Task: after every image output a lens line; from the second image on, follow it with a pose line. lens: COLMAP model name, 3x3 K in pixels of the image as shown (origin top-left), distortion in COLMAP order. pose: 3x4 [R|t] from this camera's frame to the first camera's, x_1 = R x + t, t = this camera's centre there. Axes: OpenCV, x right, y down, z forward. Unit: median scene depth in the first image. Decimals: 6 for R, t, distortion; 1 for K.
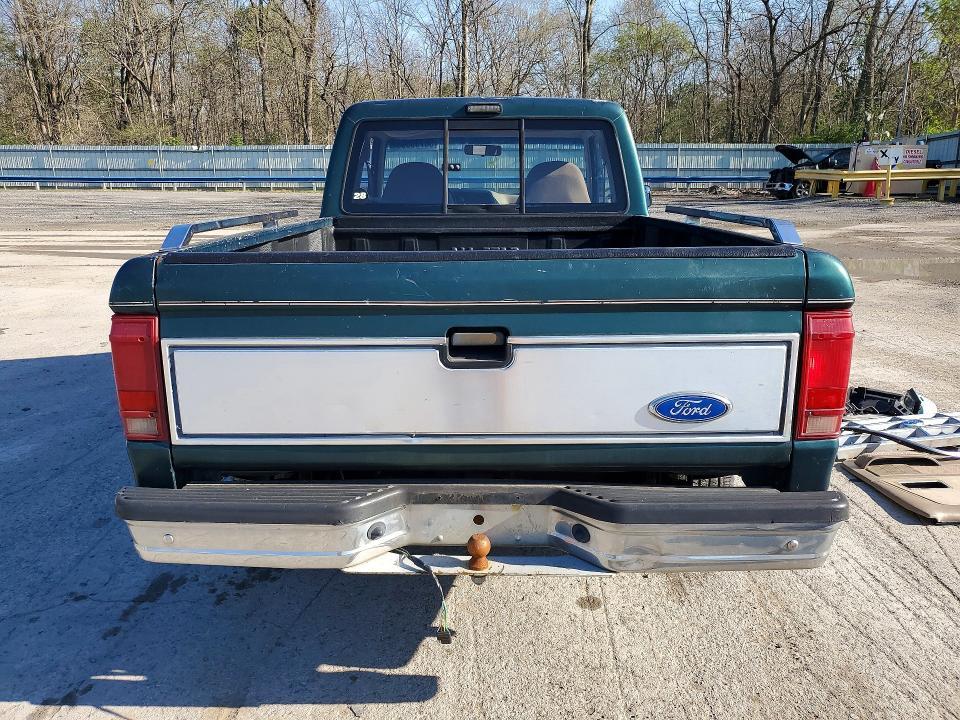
lens RADIAL K [[747.6, 0, 478.2], [0, 747.6, 355.1], [0, 0, 1]] dist [0.010986, 0.009855]
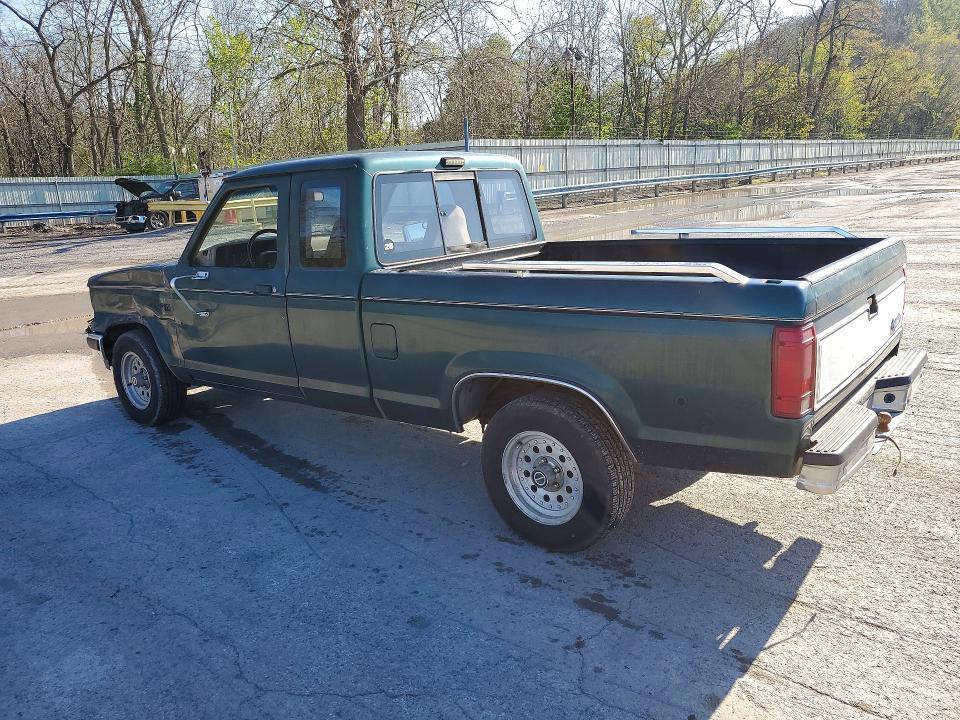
lens RADIAL K [[747.6, 0, 481.7], [0, 747.6, 359.5], [0, 0, 1]] dist [0.010986, 0.009855]
pose [[0.608373, -0.211612, 0.764920, -0.117976], [0.235806, 0.968470, 0.080377, -0.015184], [-0.757811, 0.131473, 0.639091, 0.035480]]
